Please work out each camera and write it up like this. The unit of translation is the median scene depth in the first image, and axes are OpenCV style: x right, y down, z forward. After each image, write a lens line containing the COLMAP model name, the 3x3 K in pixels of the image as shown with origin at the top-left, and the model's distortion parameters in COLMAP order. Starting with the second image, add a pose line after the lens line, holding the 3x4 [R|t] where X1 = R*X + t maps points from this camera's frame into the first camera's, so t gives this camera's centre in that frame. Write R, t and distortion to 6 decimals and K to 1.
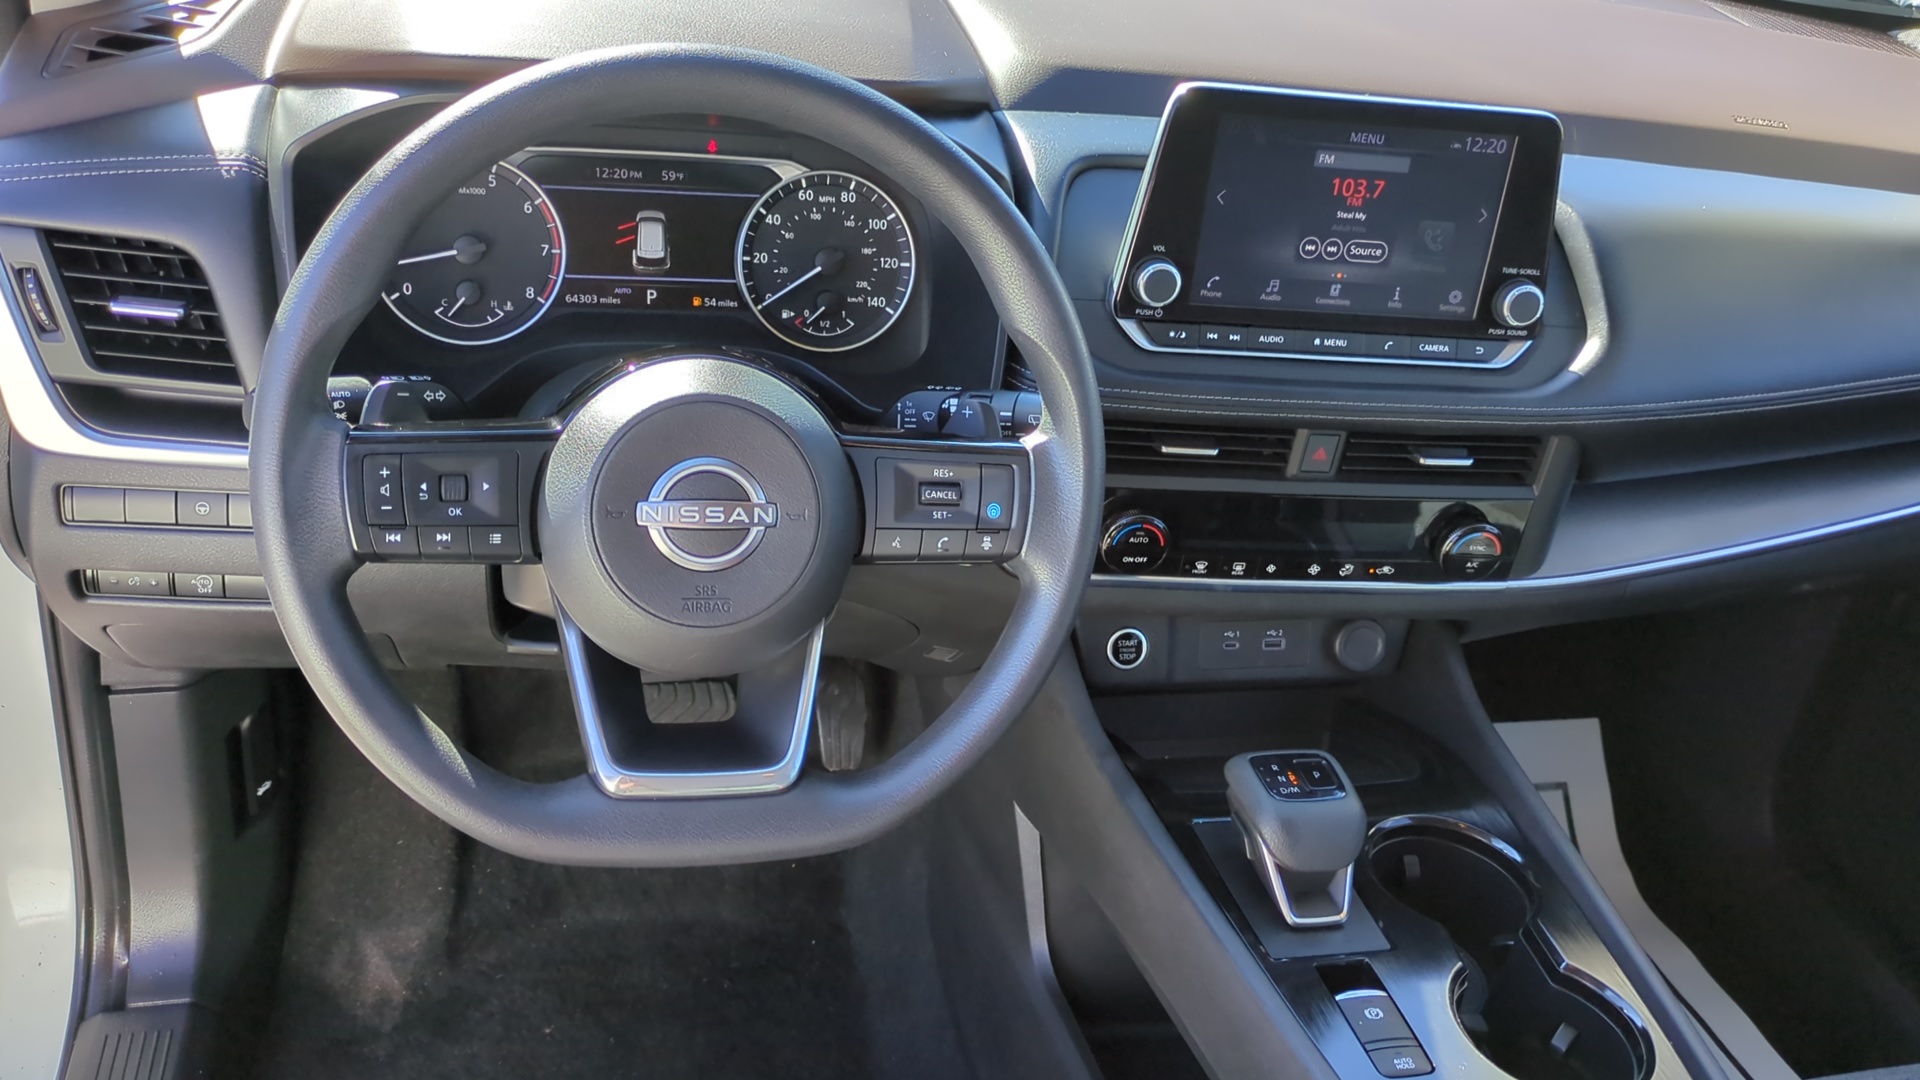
lens RADIAL K [[1504.9, 0, 964.4], [0, 1504.9, 538.0], [0, 0, 1]] dist [0.004268, 0.002162]
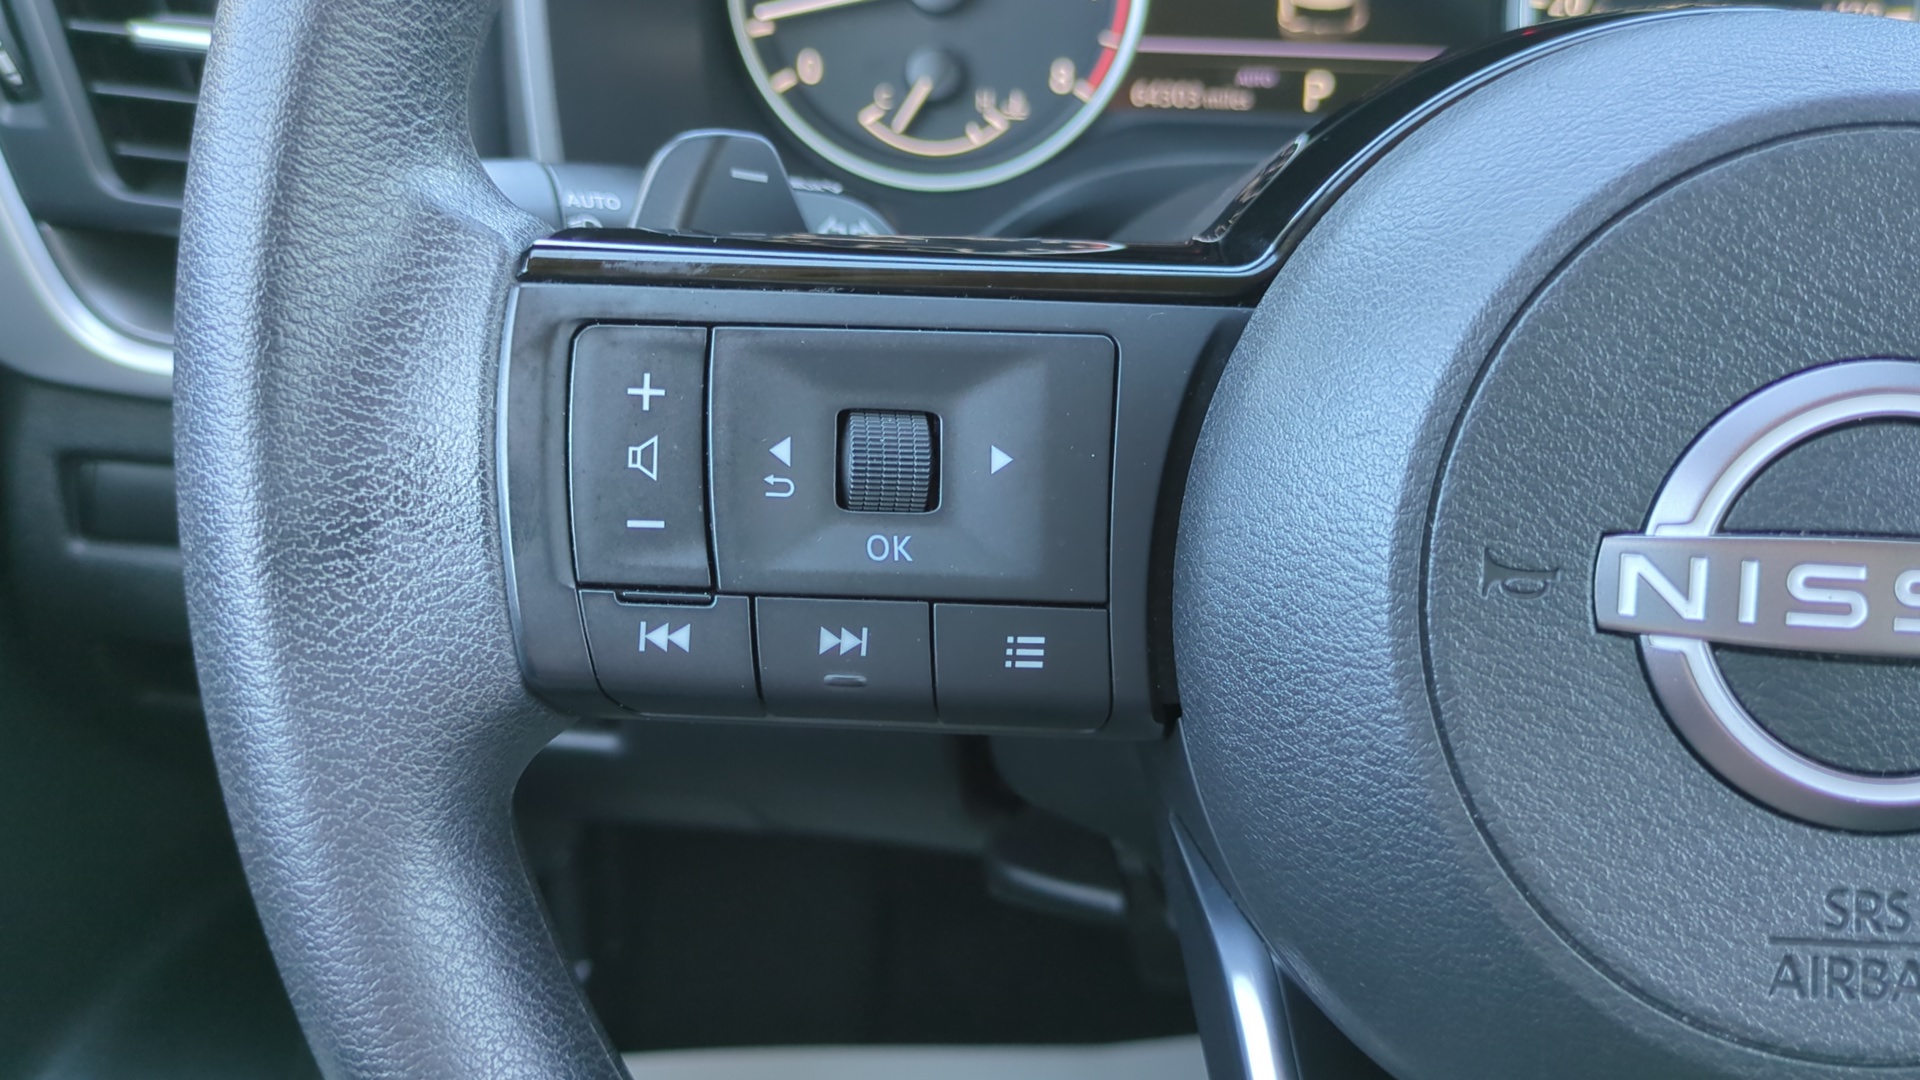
lens RADIAL K [[1504.9, 0, 964.4], [0, 1504.9, 538.0], [0, 0, 1]] dist [0.004268, 0.002162]
pose [[0.962809, 0.037531, -0.267563, -0.185216], [-0.046374, 0.998564, -0.026807, -0.009336], [0.266173, 0.038218, 0.963167, 0.544496]]
